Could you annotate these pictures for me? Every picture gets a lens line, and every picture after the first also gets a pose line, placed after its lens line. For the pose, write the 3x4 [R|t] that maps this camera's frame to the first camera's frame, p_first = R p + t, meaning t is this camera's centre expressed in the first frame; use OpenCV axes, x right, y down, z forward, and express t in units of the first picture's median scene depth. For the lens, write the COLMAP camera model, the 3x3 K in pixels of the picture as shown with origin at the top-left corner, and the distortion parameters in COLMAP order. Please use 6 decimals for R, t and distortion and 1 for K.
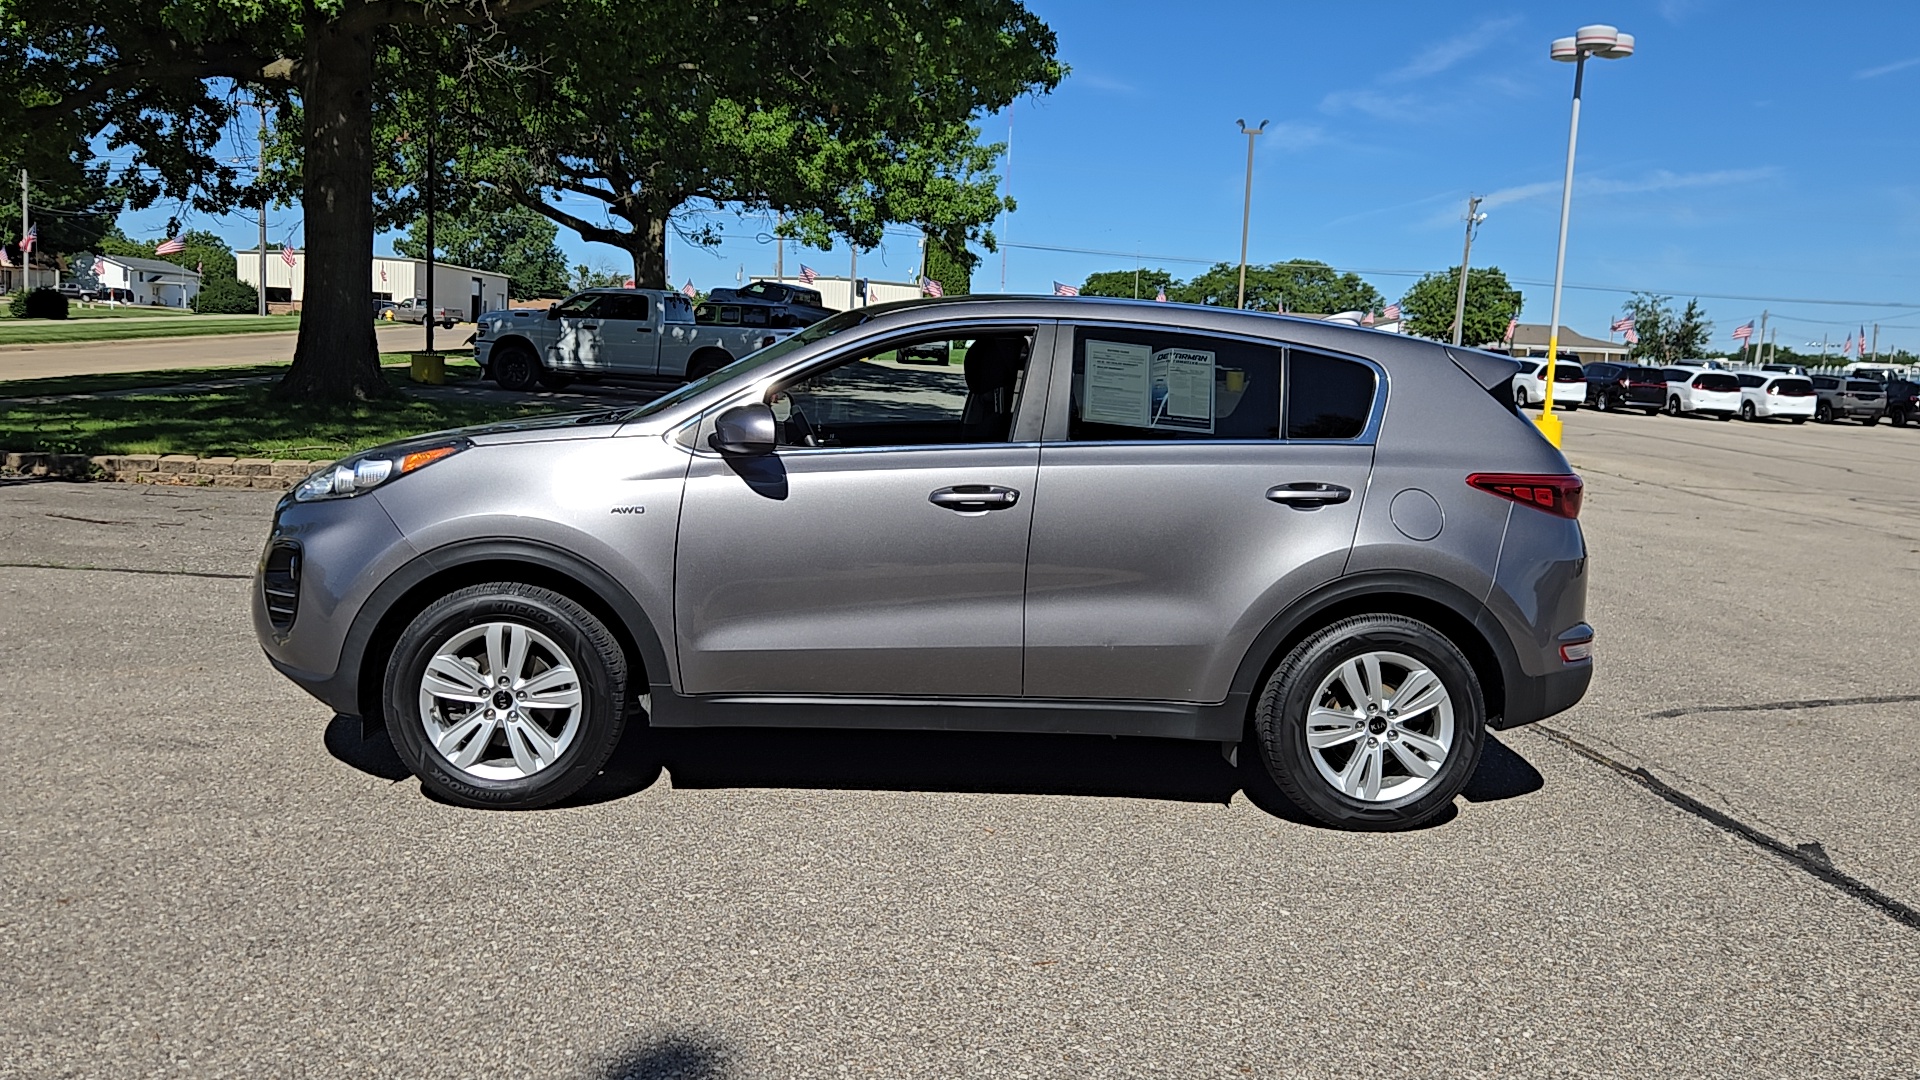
lens RADIAL K [[1631.0, 0, 948.4], [0, 1631.0, 529.4], [0, 0, 1]] dist [0.005191, -0.004721]
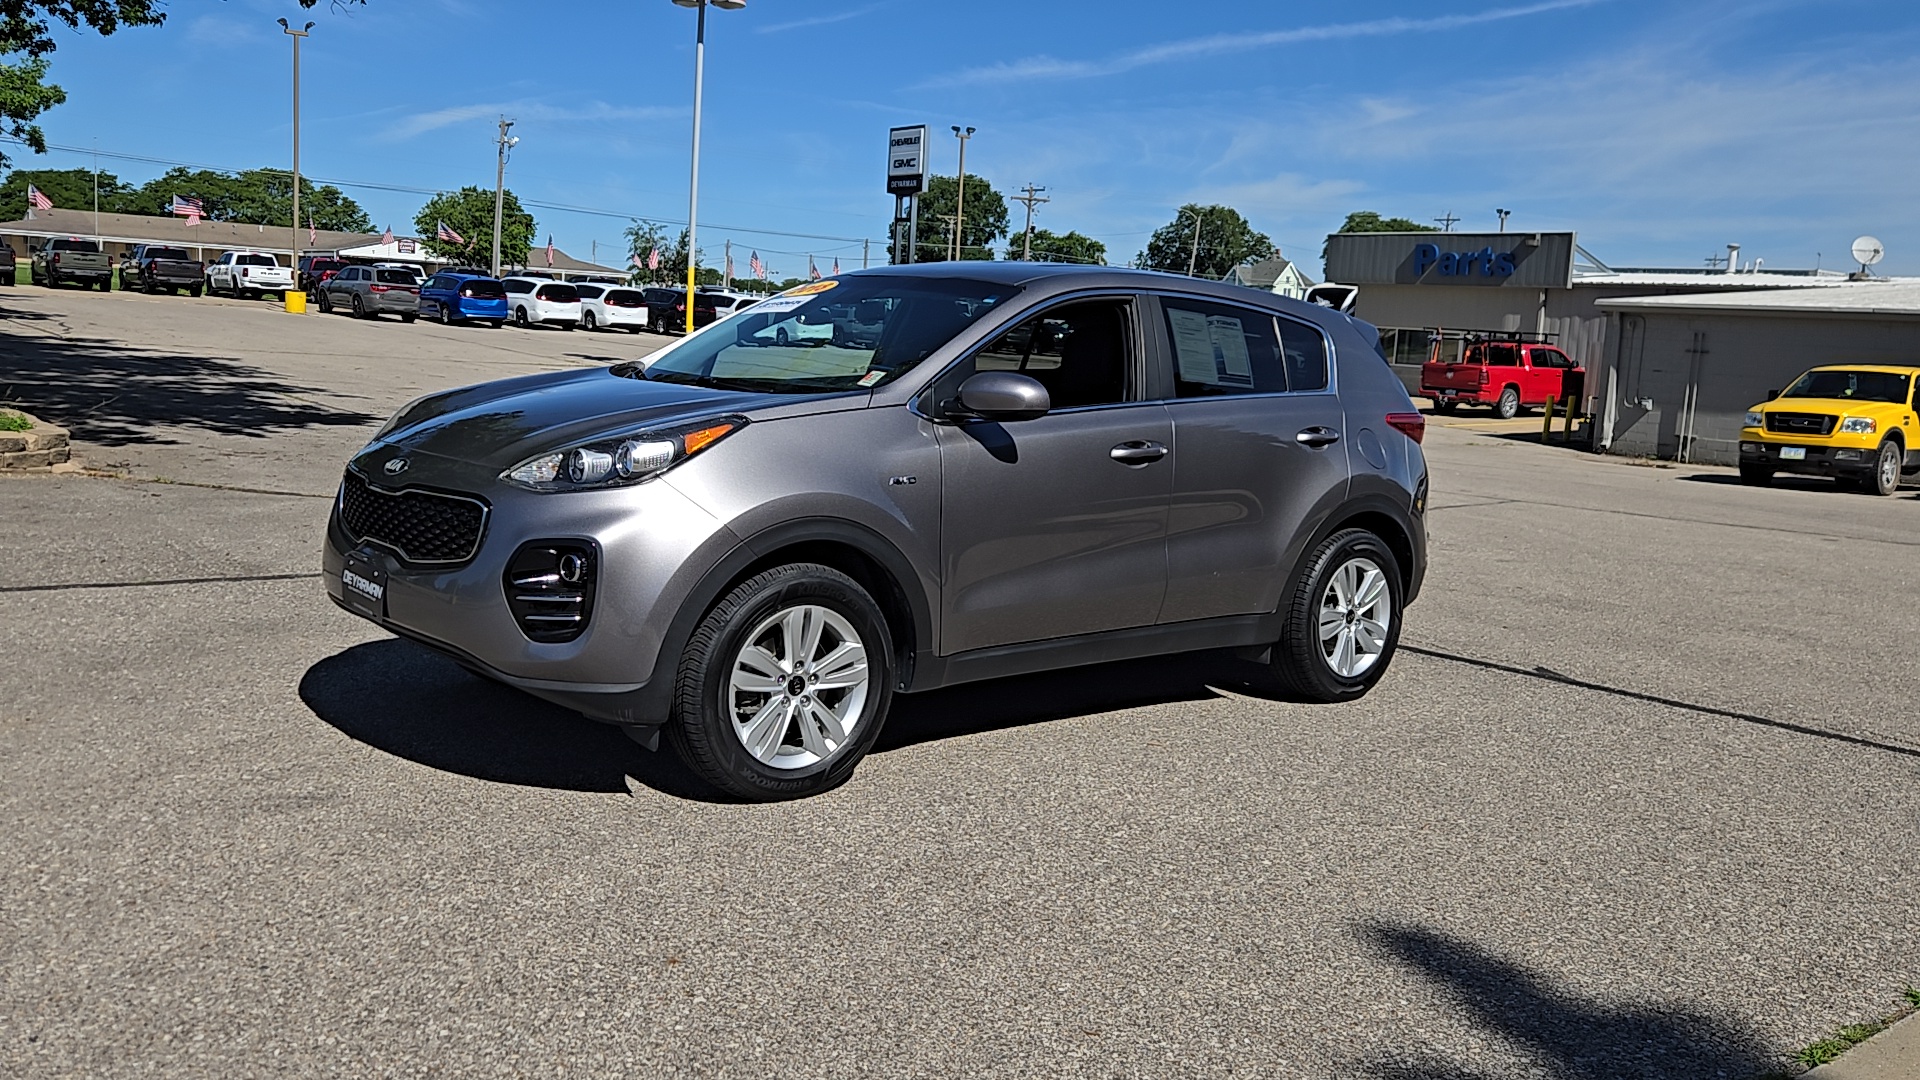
lens RADIAL K [[1632.8, 0, 994.1], [0, 1632.8, 478.1], [0, 0, 1]] dist [0.004401, 0.001228]
pose [[0.799222, -0.055301, 0.598486, -0.715980], [0.044342, 0.998470, 0.033045, -0.041808], [-0.599397, 0.000127, 0.800452, 0.153538]]
